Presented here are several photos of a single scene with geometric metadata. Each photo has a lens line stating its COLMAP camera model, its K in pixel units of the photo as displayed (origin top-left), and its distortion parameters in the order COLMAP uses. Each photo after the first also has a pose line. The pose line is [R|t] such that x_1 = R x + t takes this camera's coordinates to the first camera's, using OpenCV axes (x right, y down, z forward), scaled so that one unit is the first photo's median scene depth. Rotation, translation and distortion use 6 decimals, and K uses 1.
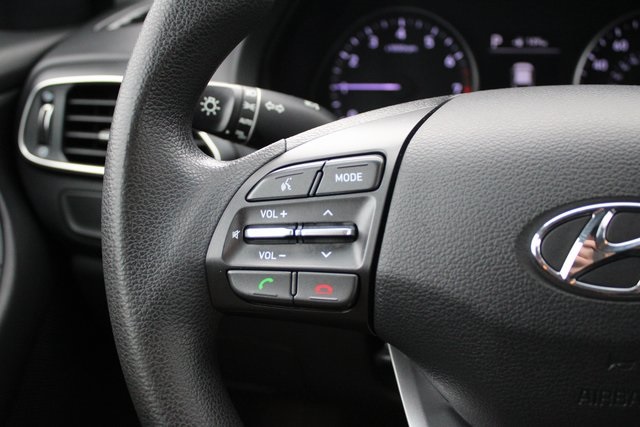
lens RADIAL K [[768.5, 0, 320.0], [0, 768.5, 213.5], [0, 0, 1]] dist [-0.090010, 0.070094]
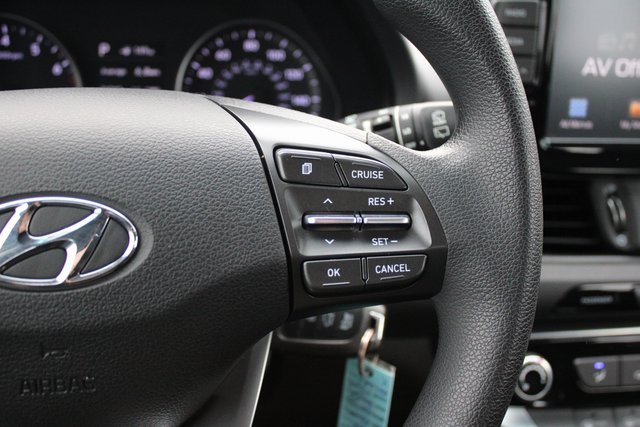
lens RADIAL K [[768.5, 0, 320.0], [0, 768.5, 213.5], [0, 0, 1]] dist [-0.090010, 0.070094]
pose [[0.946962, -0.039230, 0.318941, 0.407737], [0.044591, 0.998960, -0.009522, 0.033475], [-0.318235, 0.023239, 0.947727, -0.106529]]
